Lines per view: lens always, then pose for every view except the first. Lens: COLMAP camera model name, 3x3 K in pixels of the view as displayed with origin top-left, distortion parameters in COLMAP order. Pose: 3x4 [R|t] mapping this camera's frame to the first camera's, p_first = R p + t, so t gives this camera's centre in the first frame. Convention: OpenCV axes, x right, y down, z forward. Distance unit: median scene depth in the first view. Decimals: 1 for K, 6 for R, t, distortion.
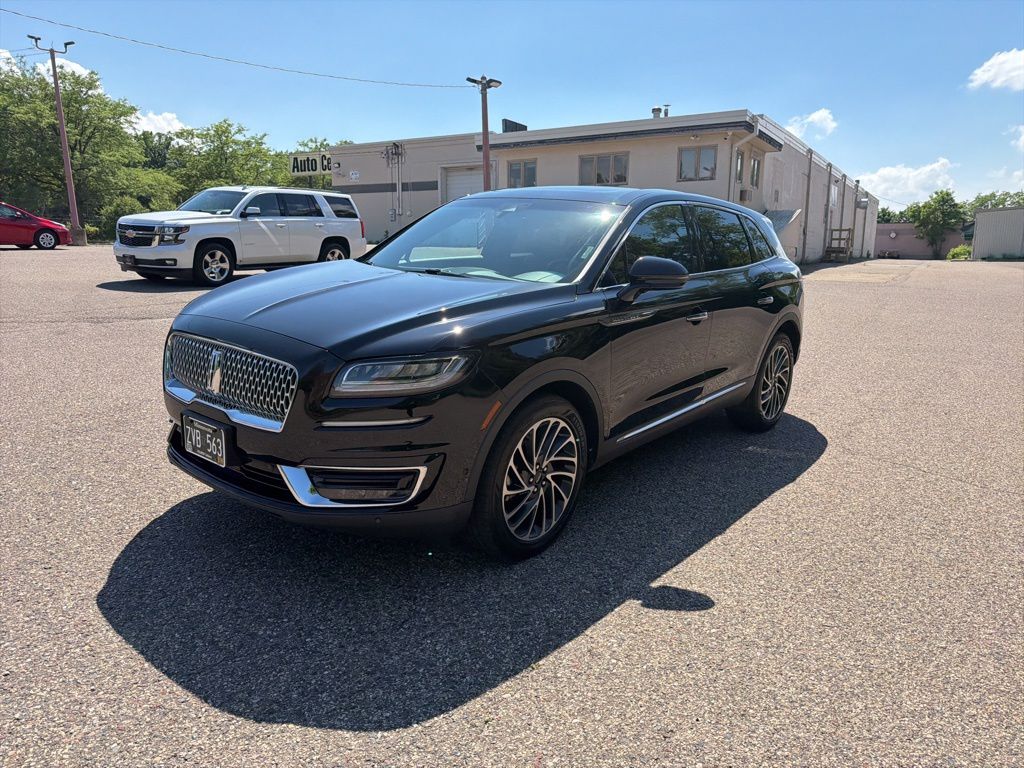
lens RADIAL K [[714.7, 0, 516.7], [0, 714.7, 393.6], [0, 0, 1]] dist [0.025975, -0.035879]
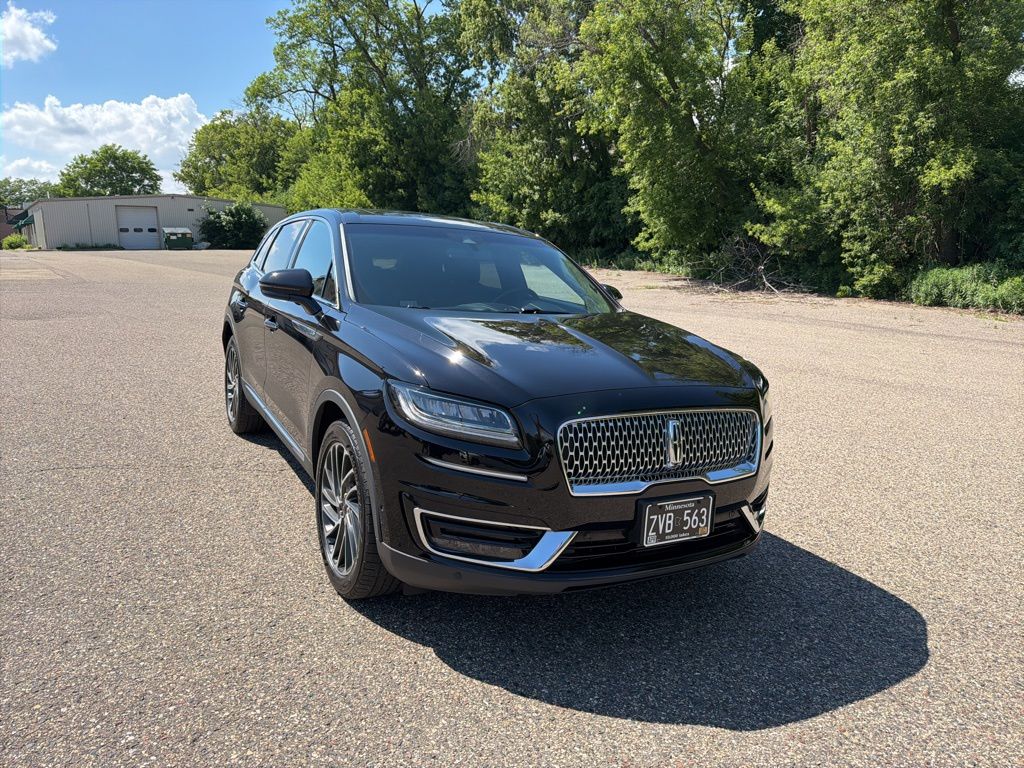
lens RADIAL K [[714.7, 0, 514.6], [0, 714.7, 389.6], [0, 0, 1]] dist [0.025975, -0.035879]
pose [[0.376141, -0.188161, 0.907256, -0.791783], [0.176872, 0.975739, 0.129035, -0.150994], [-0.909524, 0.111932, 0.400296, 0.495287]]
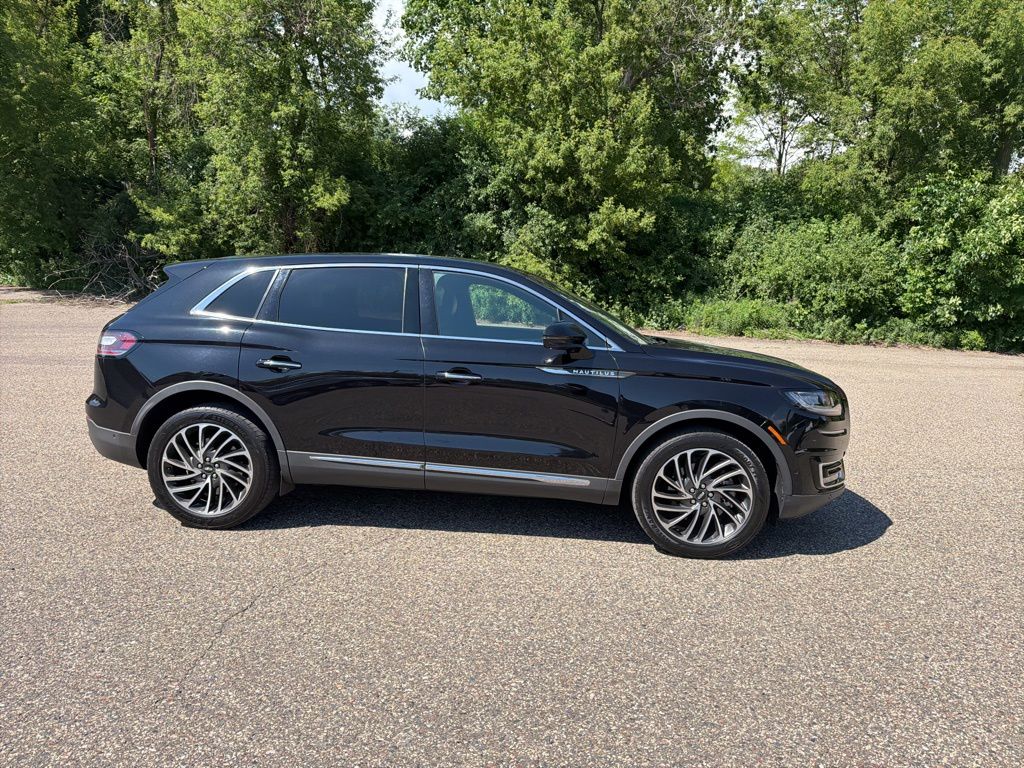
lens RADIAL K [[714.7, 0, 515.9], [0, 714.7, 389.7], [0, 0, 1]] dist [0.025975, -0.035879]
pose [[-0.559837, -0.170675, 0.810834, -0.840629], [0.136020, 0.946352, 0.293115, -0.397703], [-0.817362, 0.274387, -0.506588, 1.491807]]
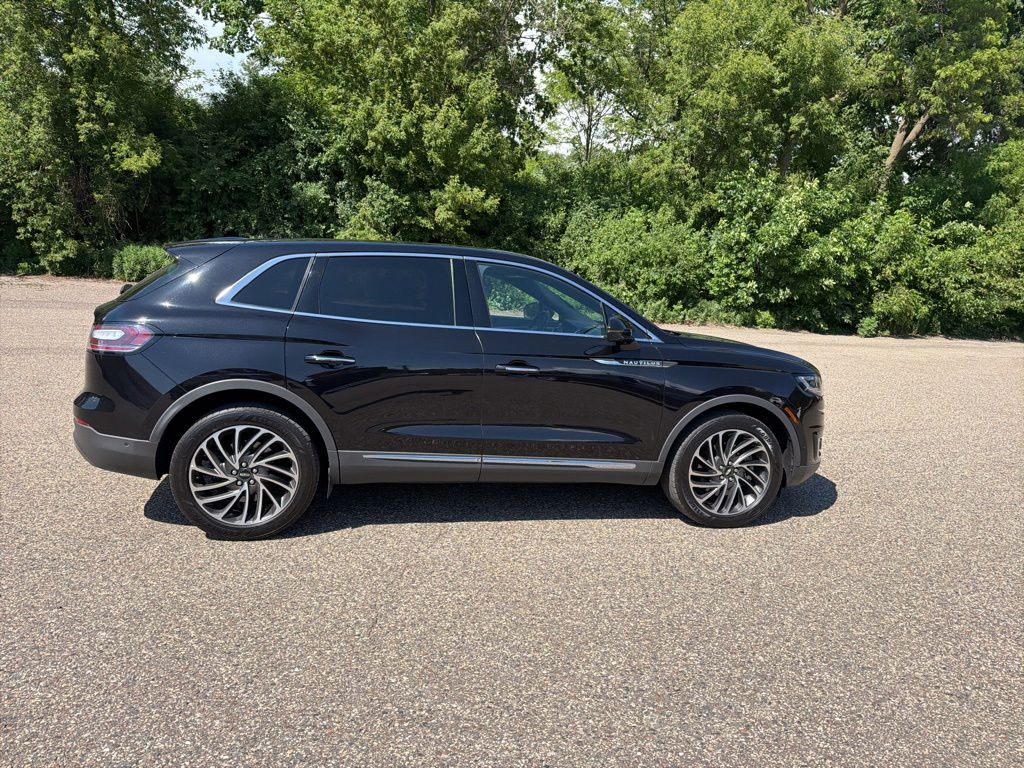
lens RADIAL K [[714.7, 0, 516.7], [0, 714.7, 384.5], [0, 0, 1]] dist [0.025975, -0.035879]
pose [[-0.771622, -0.176362, 0.611143, -0.634674], [0.062630, 0.935060, 0.348913, -0.457258], [-0.632990, 0.307505, -0.710467, 1.736455]]
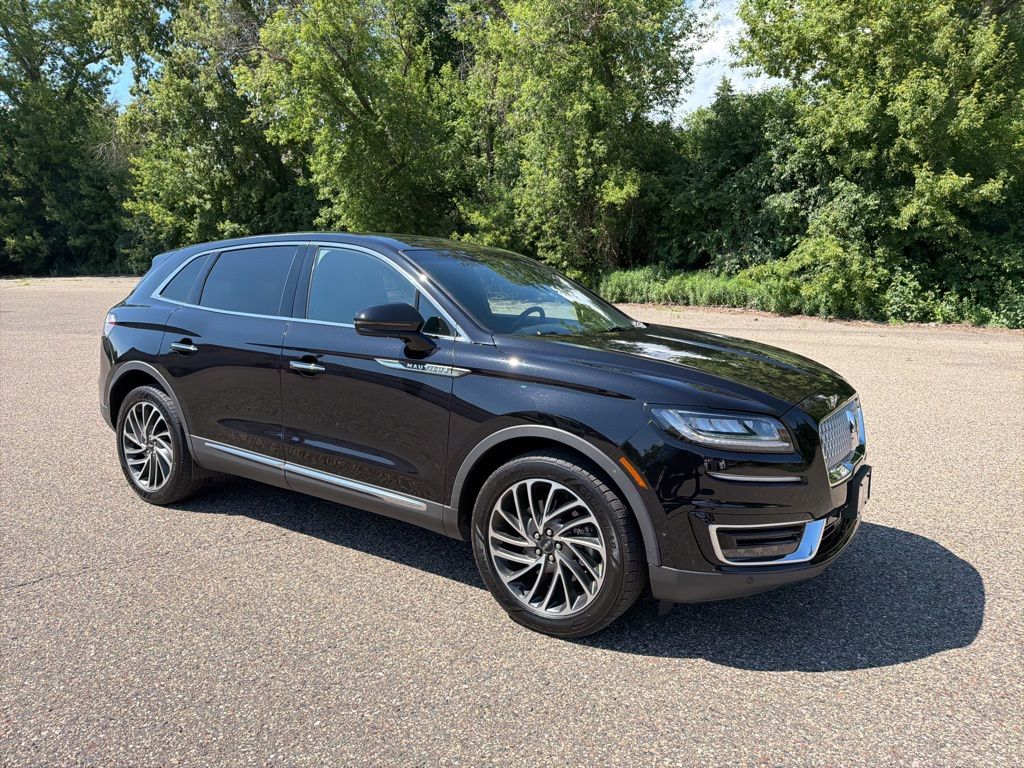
lens RADIAL K [[714.7, 0, 514.5], [0, 714.7, 380.7], [0, 0, 1]] dist [0.025975, -0.035879]
pose [[-0.085716, -0.180872, 0.979764, -0.864349], [0.212196, 0.957507, 0.195327, -0.255563], [-0.973461, 0.224645, -0.043693, 0.926839]]
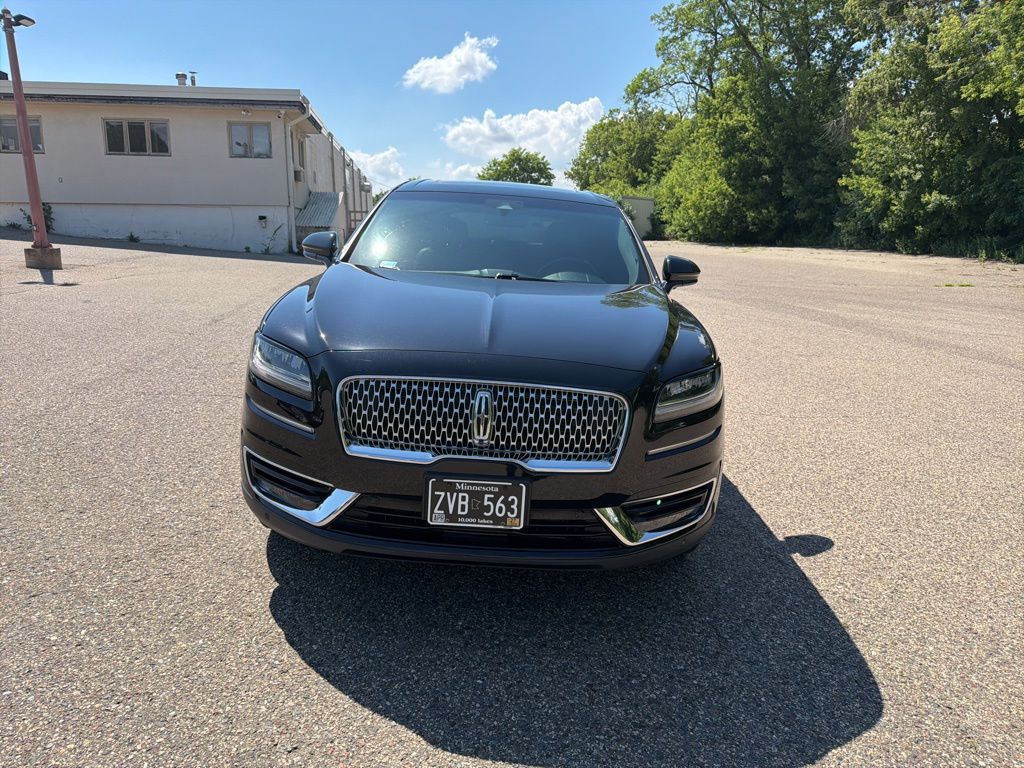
lens RADIAL K [[714.7, 0, 515.6], [0, 714.7, 380.1], [0, 0, 1]] dist [0.025975, -0.035879]
pose [[0.779651, -0.125321, 0.613546, -0.532358], [0.118068, 0.991616, 0.052512, -0.065936], [-0.614983, 0.031499, 0.787911, 0.210764]]
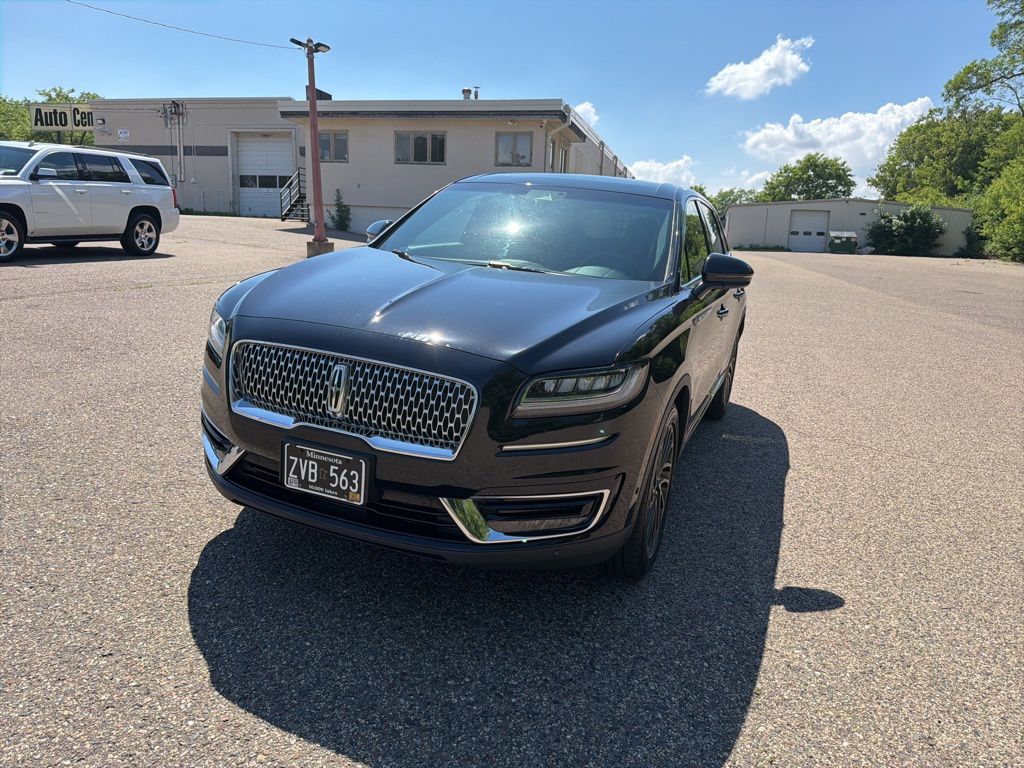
lens RADIAL K [[714.7, 0, 517.9], [0, 714.7, 391.3], [0, 0, 1]] dist [0.025975, -0.035879]
pose [[0.955661, -0.032745, 0.292644, -0.280926], [0.025354, 0.999257, 0.029016, -0.028599], [-0.293377, -0.020309, 0.955781, 0.095974]]
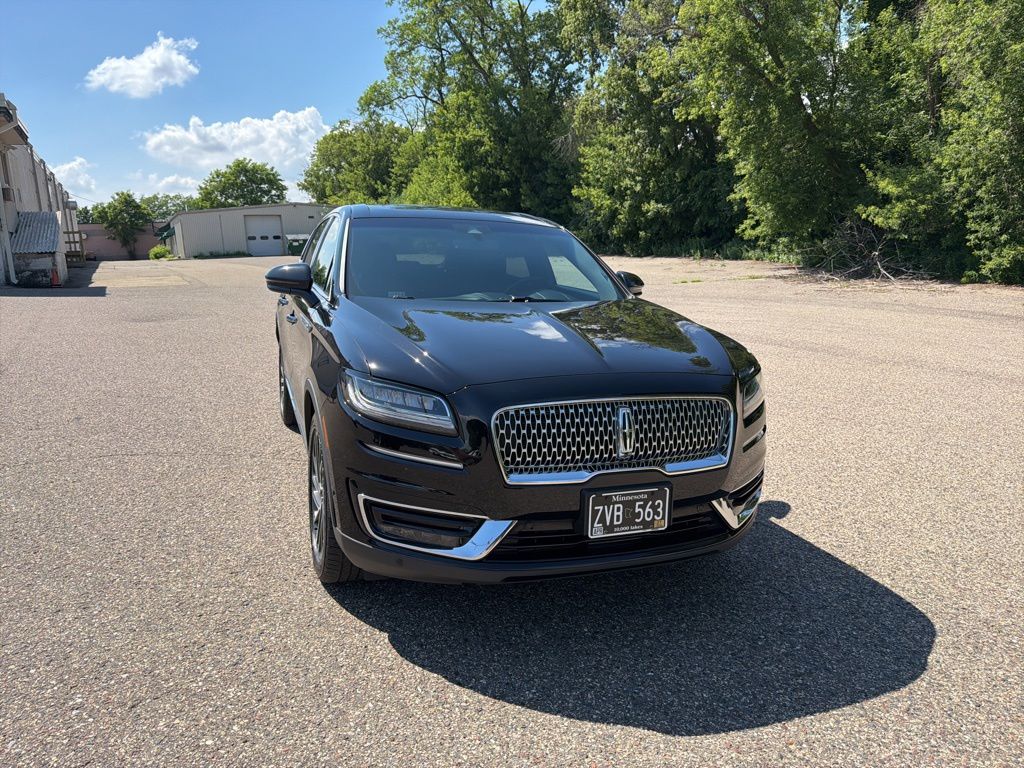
lens RADIAL K [[714.7, 0, 515.2], [0, 714.7, 391.5], [0, 0, 1]] dist [0.025975, -0.035879]
pose [[0.510956, -0.195740, 0.837024, -0.729754], [0.197968, 0.974350, 0.107006, -0.119163], [-0.836500, 0.111028, 0.536601, 0.390845]]
